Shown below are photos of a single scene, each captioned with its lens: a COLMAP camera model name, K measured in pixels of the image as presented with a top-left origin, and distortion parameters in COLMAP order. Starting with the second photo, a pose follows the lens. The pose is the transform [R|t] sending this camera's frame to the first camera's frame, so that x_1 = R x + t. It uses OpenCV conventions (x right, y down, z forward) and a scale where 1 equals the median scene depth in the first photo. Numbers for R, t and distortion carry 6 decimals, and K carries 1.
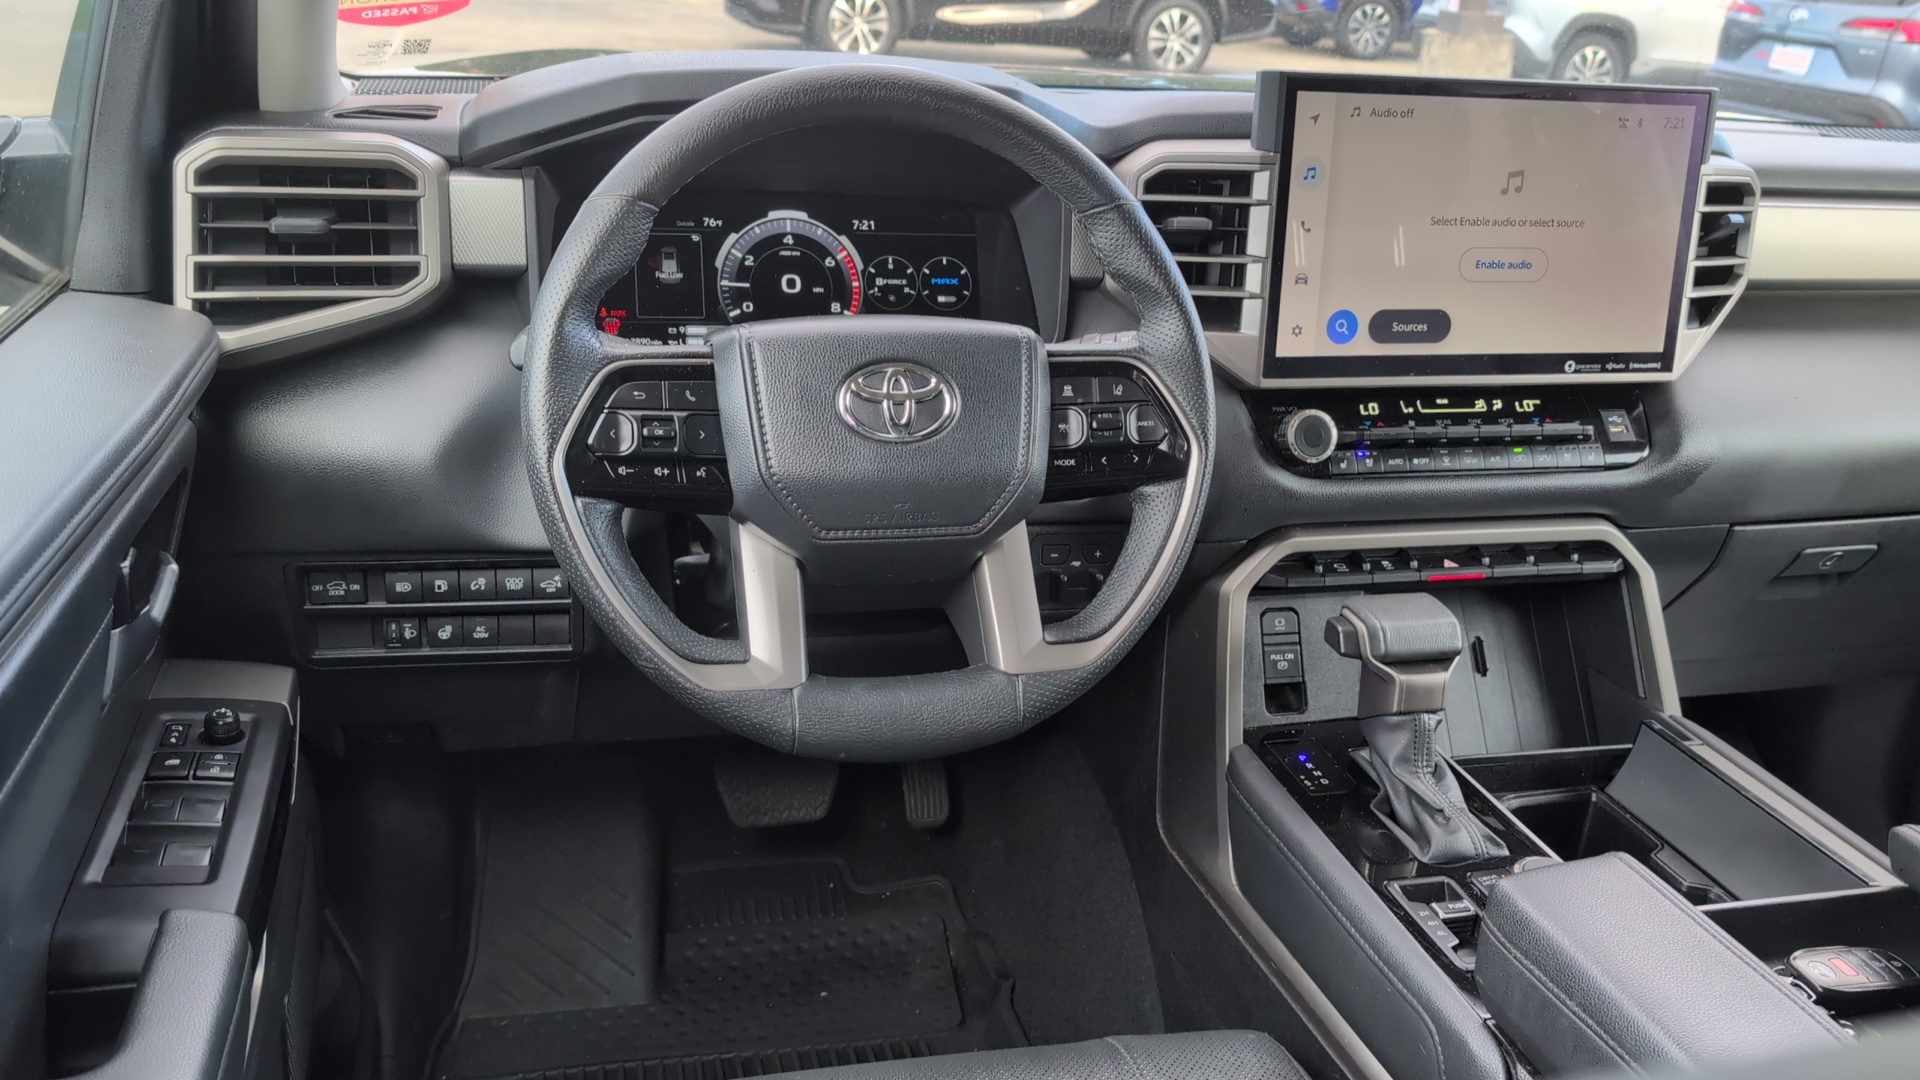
lens RADIAL K [[1586.8, 0, 960.8], [0, 1586.8, 553.1], [0, 0, 1]] dist [0.010218, -0.070113]
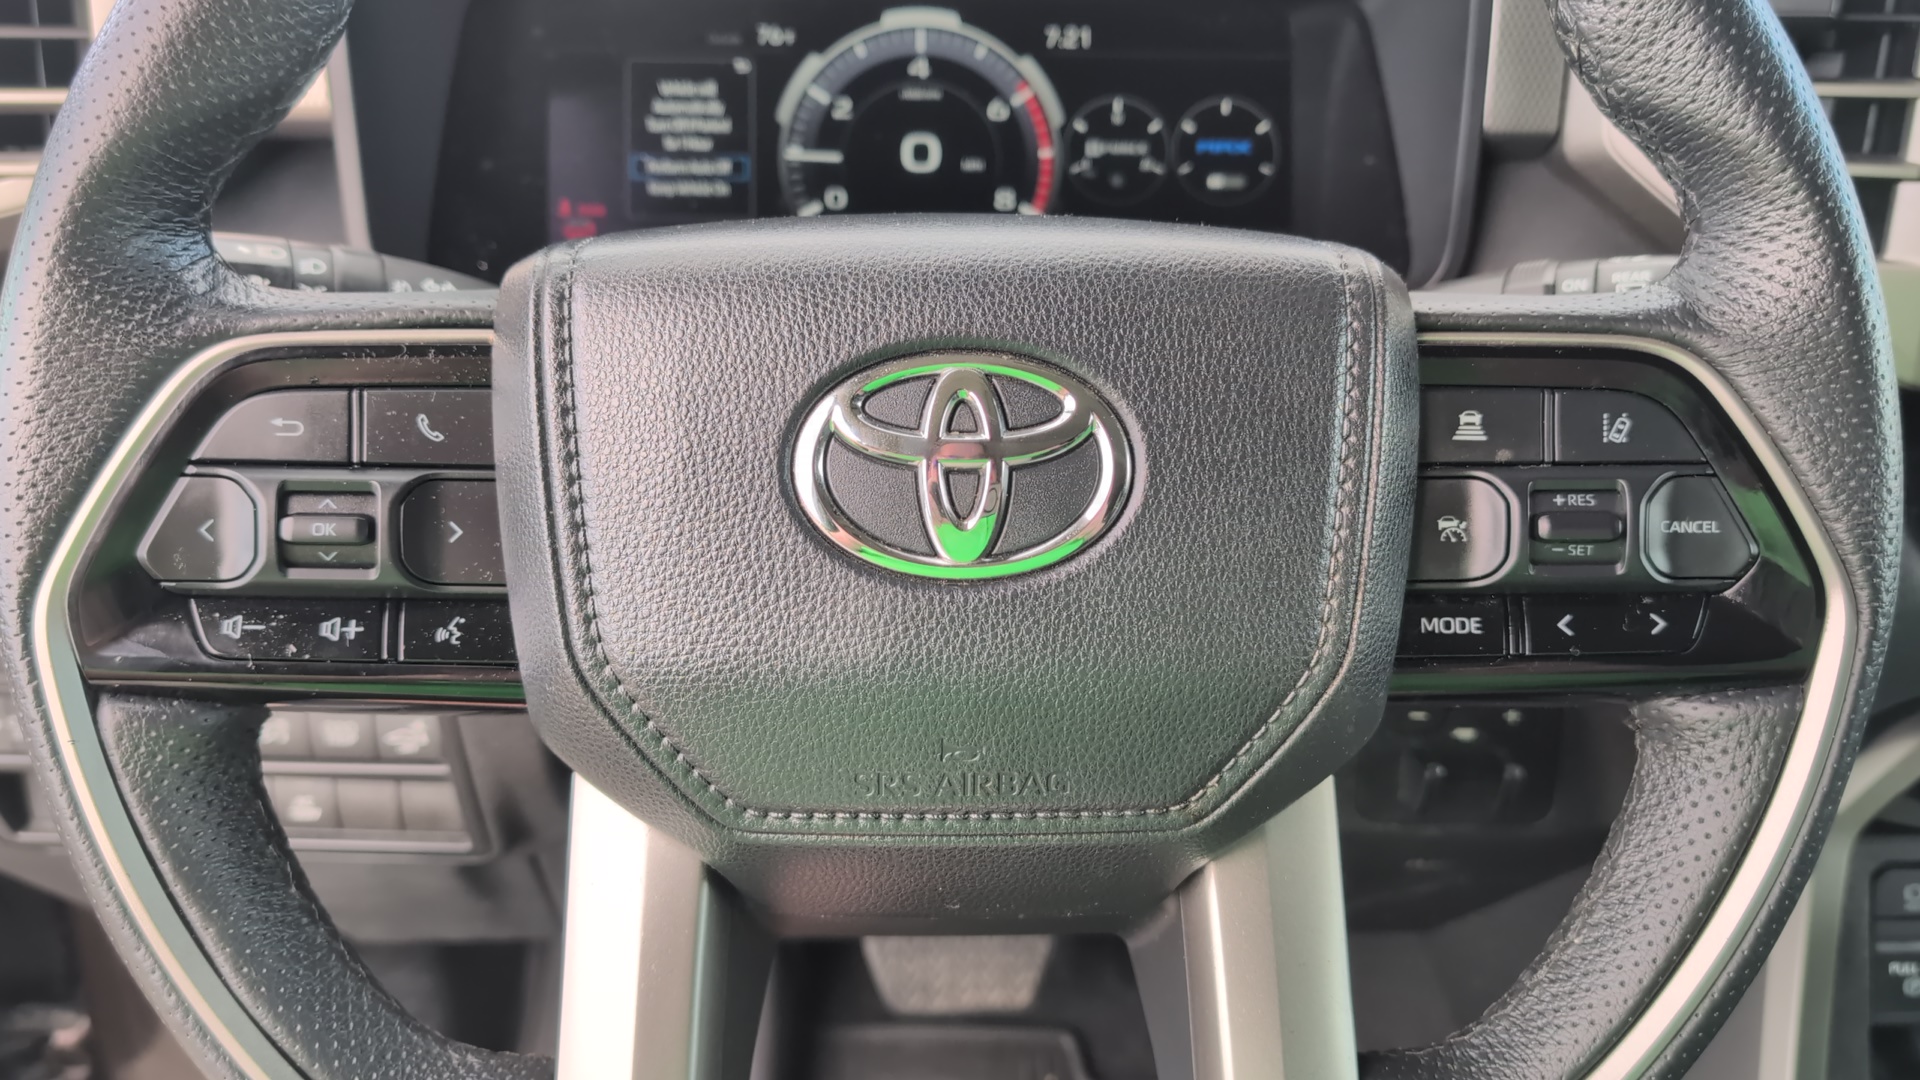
lens RADIAL K [[1586.8, 0, 955.2], [0, 1586.8, 531.7], [0, 0, 1]] dist [0.010218, -0.070113]
pose [[0.972018, 0.048244, -0.229898, 0.033270], [-0.036729, 0.997859, 0.054110, -0.082287], [0.232016, -0.044152, 0.971709, 0.543692]]
